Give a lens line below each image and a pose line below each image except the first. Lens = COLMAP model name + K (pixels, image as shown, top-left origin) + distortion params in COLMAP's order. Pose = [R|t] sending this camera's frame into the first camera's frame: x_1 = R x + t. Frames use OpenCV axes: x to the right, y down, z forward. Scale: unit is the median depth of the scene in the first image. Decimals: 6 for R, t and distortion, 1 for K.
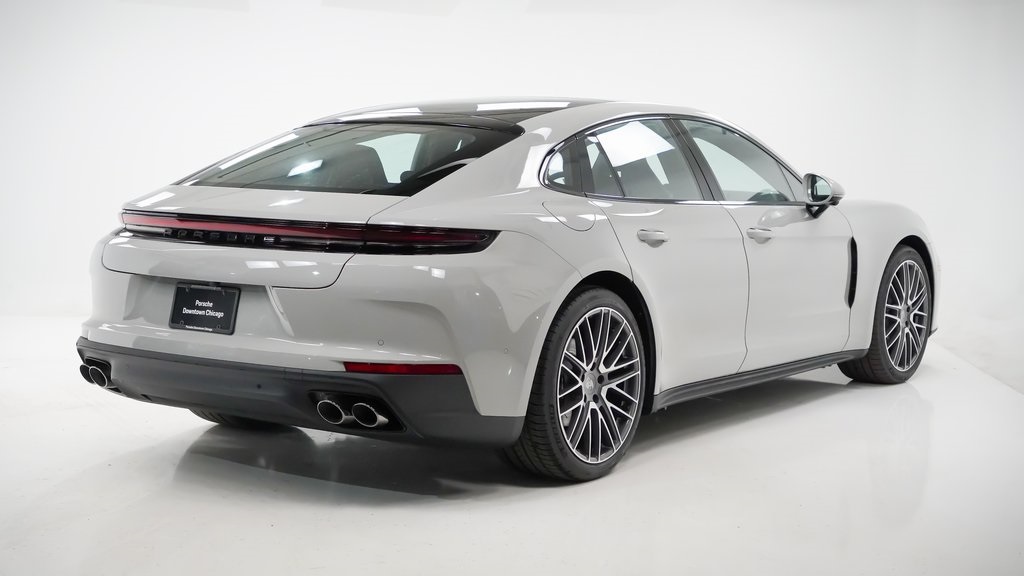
lens RADIAL K [[1506.8, 0, 511.9], [0, 1506.8, 286.4], [0, 0, 1]] dist [-0.021518, 0.000000]
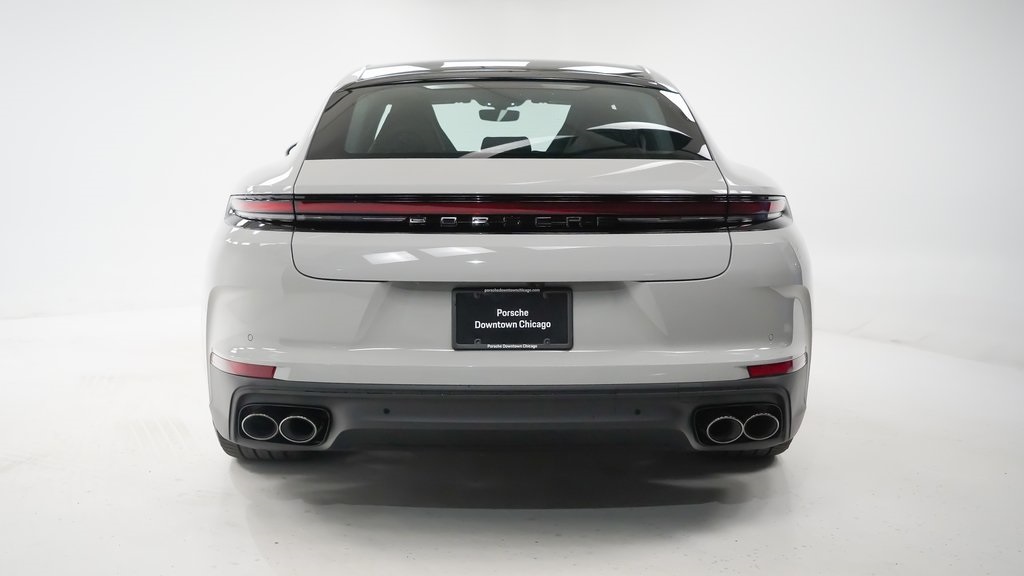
lens RADIAL K [[1205.8, 0, 512.8], [0, 1205.8, 288.6], [0, 0, 1]] dist [-0.064958, 0.000000]
pose [[0.790499, -0.086832, 0.606277, -0.557514], [0.062216, 0.996163, 0.061552, -0.036392], [-0.609295, -0.010936, 0.792868, 0.525726]]
